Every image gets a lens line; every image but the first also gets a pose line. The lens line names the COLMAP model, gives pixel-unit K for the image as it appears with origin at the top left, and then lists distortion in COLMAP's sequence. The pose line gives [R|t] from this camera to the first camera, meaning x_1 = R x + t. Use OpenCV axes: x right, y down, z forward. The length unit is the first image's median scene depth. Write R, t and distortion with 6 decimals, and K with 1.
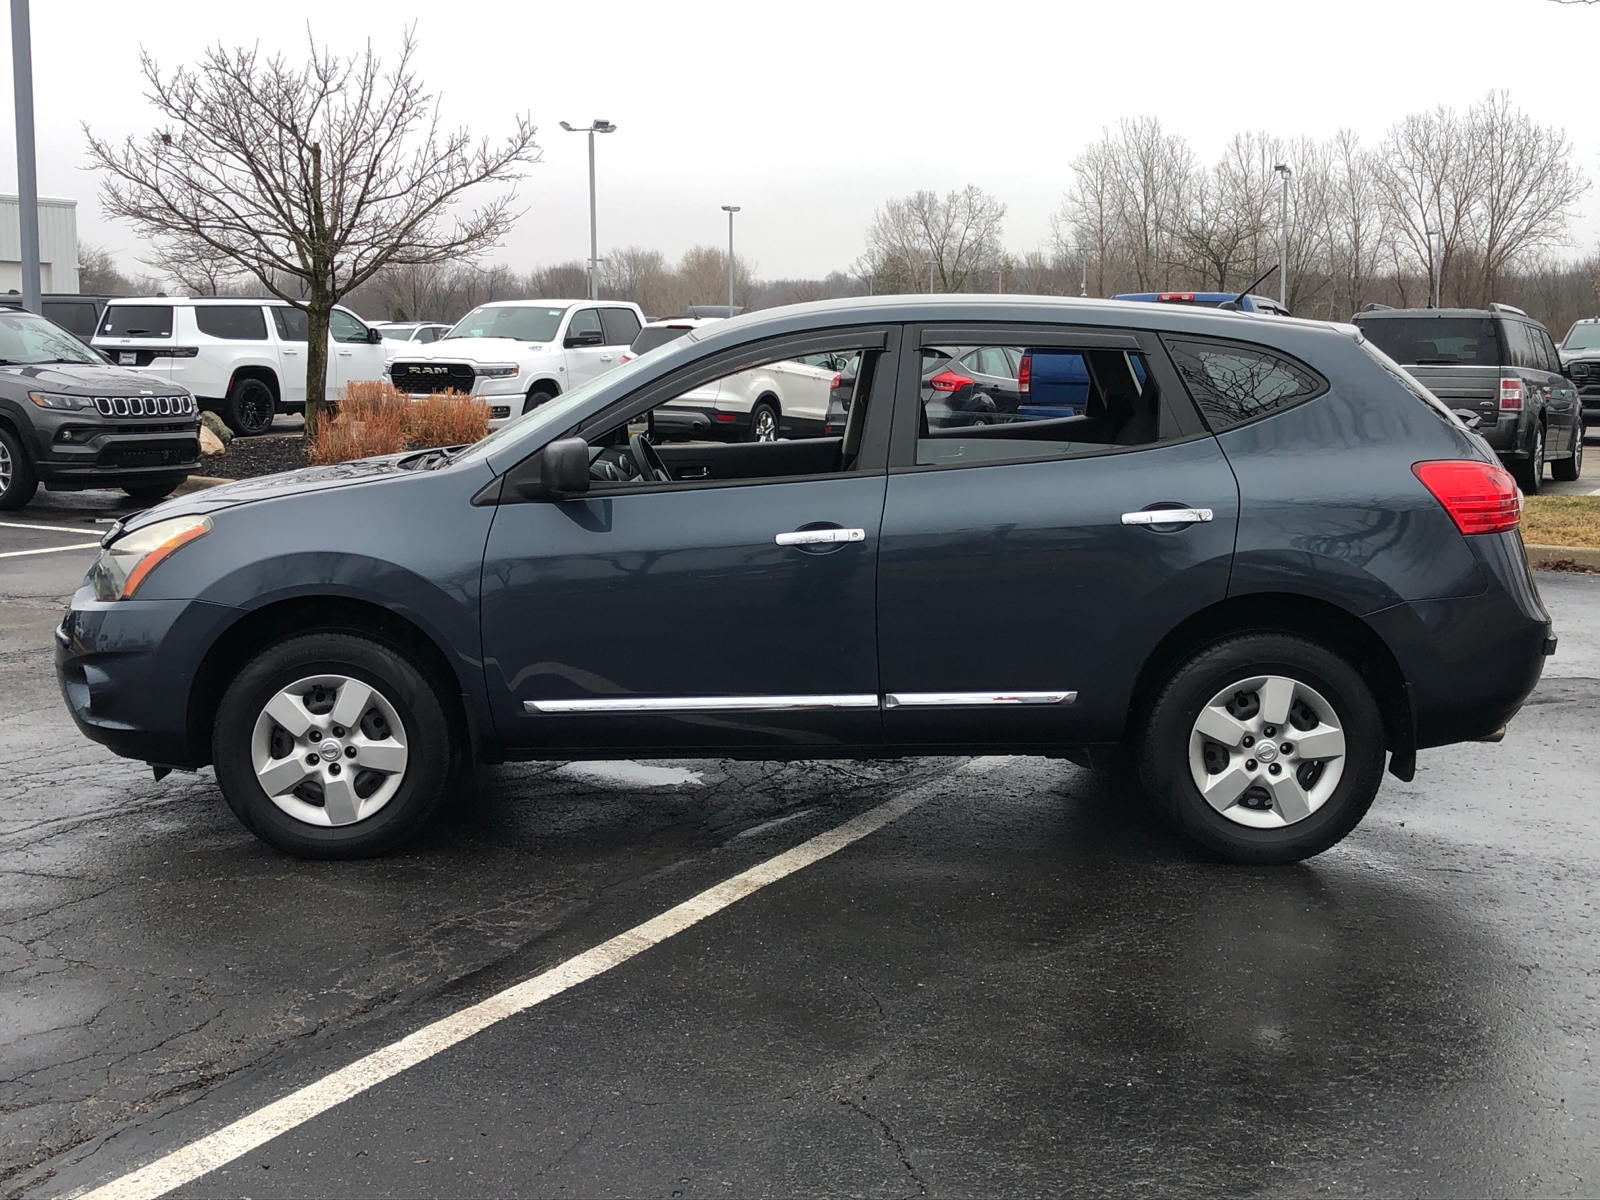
lens RADIAL K [[1982.8, 0, 795.7], [0, 1982.8, 549.3], [0, 0, 1]] dist [0.181938, -0.622308]
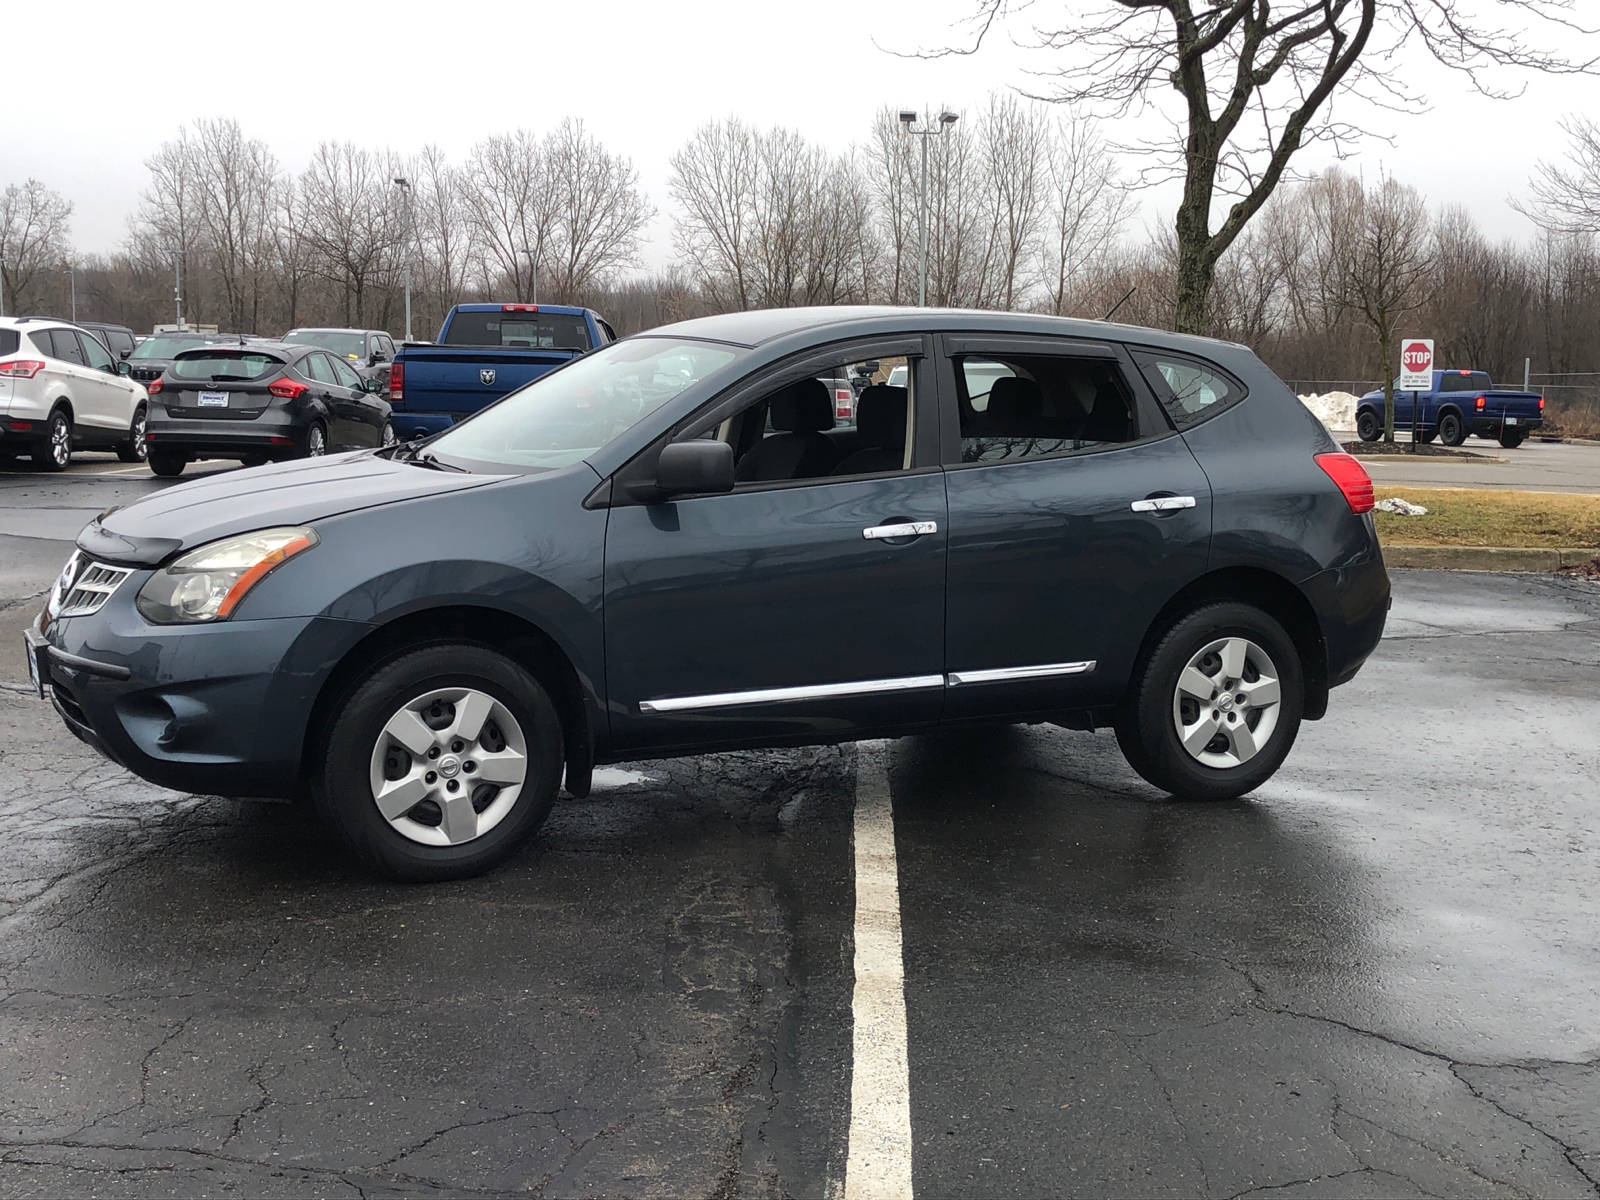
lens RADIAL K [[1982.8, 0, 795.7], [0, 1982.8, 549.3], [0, 0, 1]] dist [0.181938, -0.622308]
pose [[0.894740, -0.032943, 0.445371, -0.507399], [0.035117, 0.999378, 0.003373, -0.001483], [-0.445205, 0.012622, 0.895340, 0.063271]]
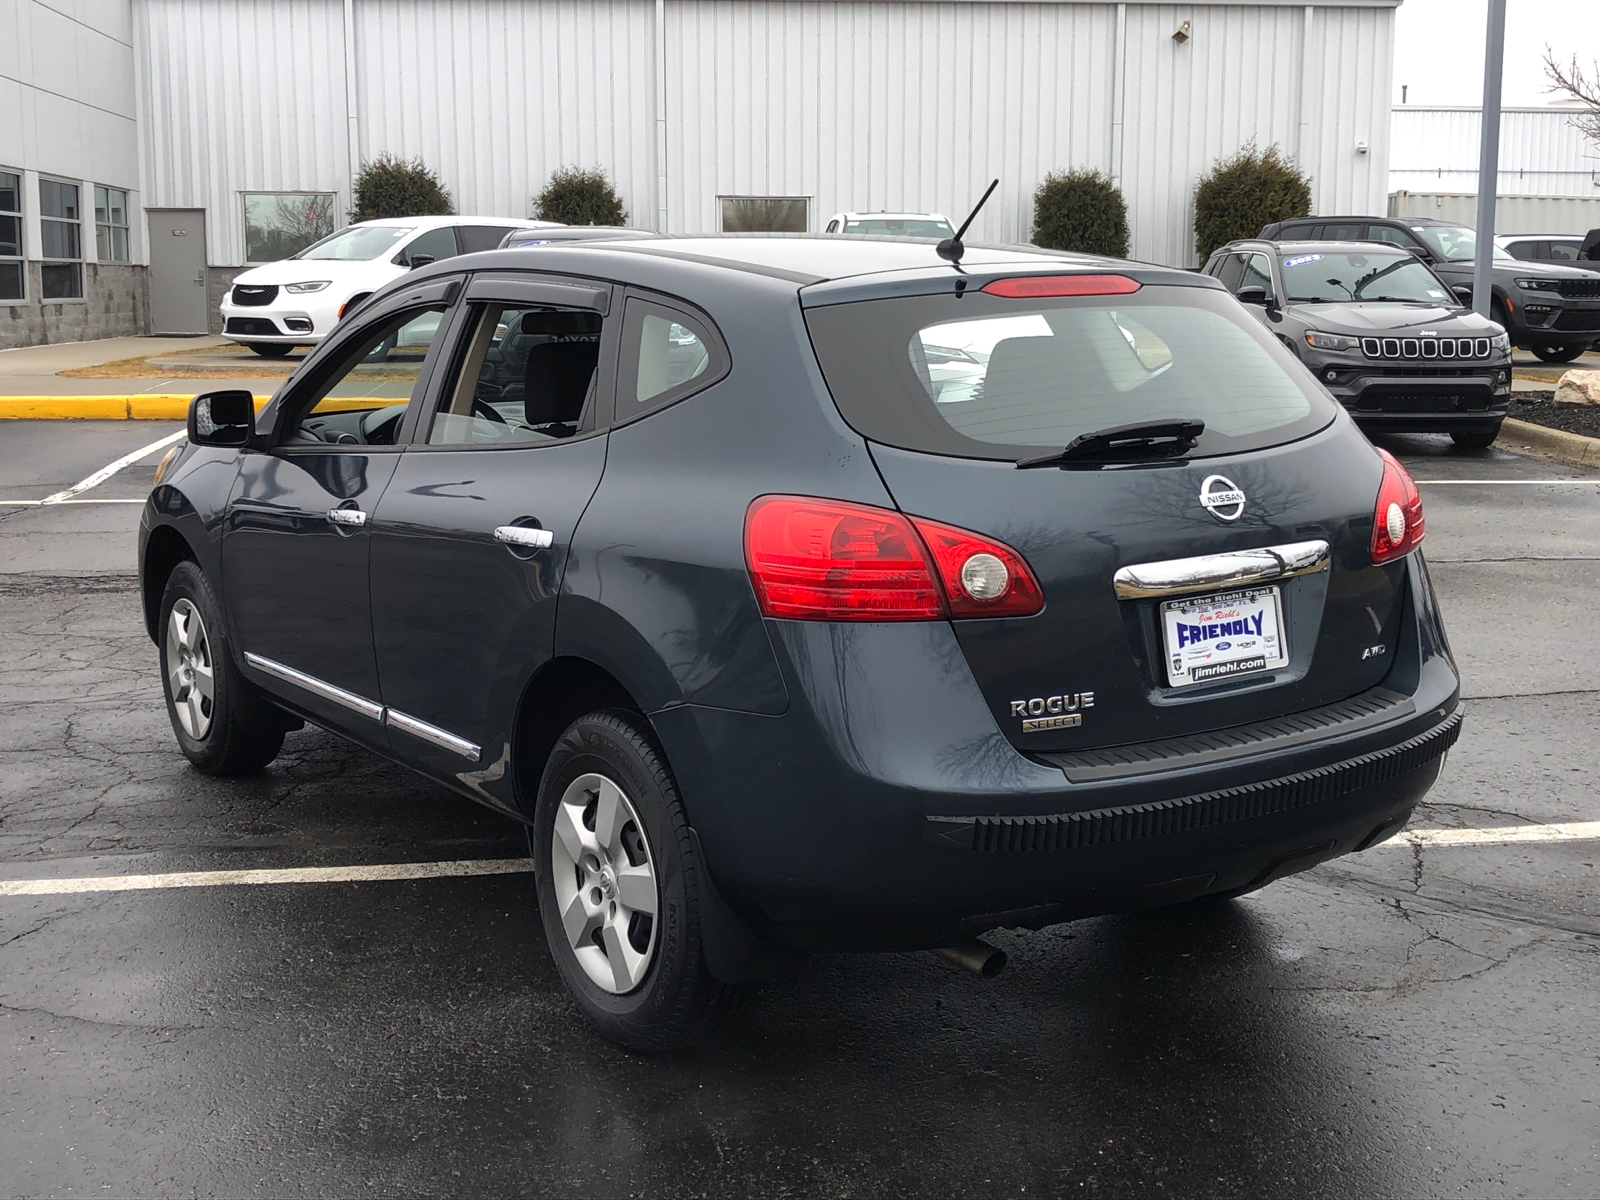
lens RADIAL K [[1982.8, 0, 795.7], [0, 1982.8, 549.3], [0, 0, 1]] dist [0.181938, -0.622308]
pose [[0.560087, 0.111777, -0.820858, 0.836350], [-0.083622, 0.993423, 0.078218, -0.076393], [0.824203, 0.024832, 0.565750, 0.652286]]
